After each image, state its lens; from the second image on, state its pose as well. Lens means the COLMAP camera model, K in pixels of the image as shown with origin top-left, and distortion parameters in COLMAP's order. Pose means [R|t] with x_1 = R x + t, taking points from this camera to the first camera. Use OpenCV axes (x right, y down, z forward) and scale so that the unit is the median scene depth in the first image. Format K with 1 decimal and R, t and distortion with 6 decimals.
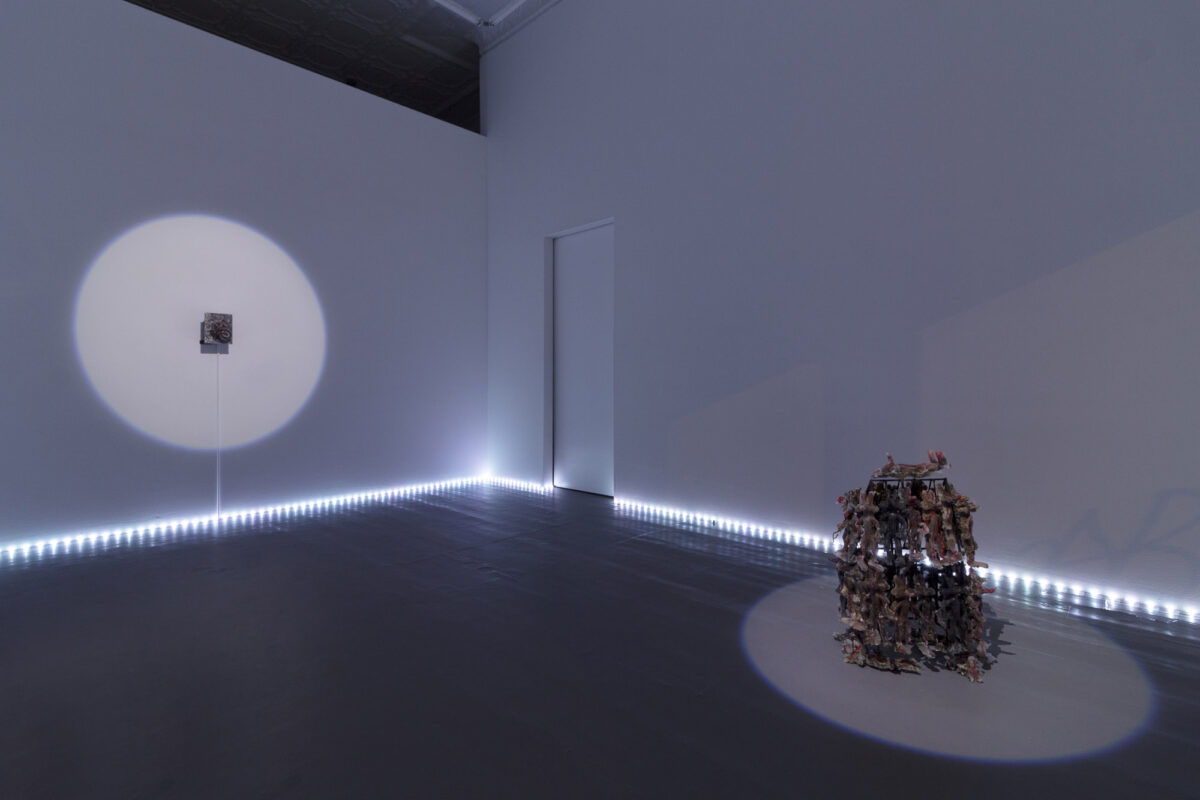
lens RADIAL K [[614.7, 0, 594.3], [0, 614.7, 400.4], [0, 0, 1]] dist [0.015469, 0.000150]
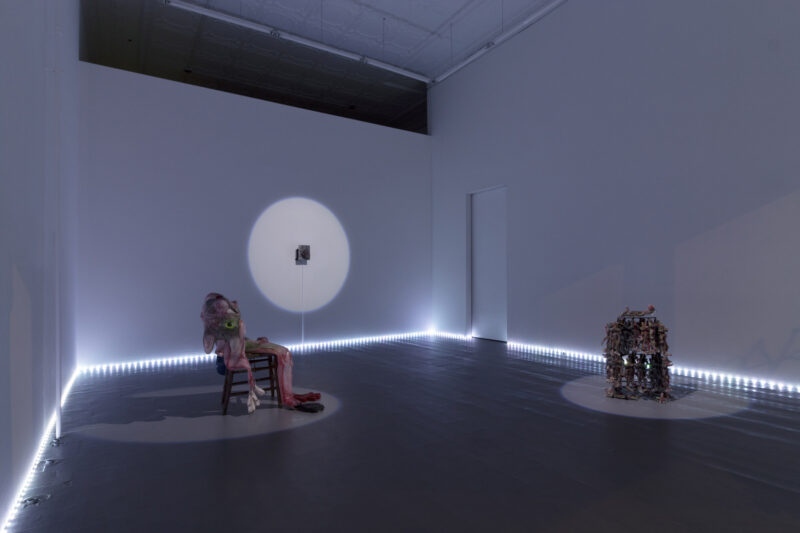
lens RADIAL K [[448.9, 0, 379.0], [0, 448.9, 289.0], [0, 0, 1]] dist [0.002408, -0.001433]
pose [[0.965659, -0.005298, -0.259759, 0.012628], [0.004257, 0.999980, -0.004571, 0.012013], [0.259778, 0.003309, 0.965663, -0.352783]]
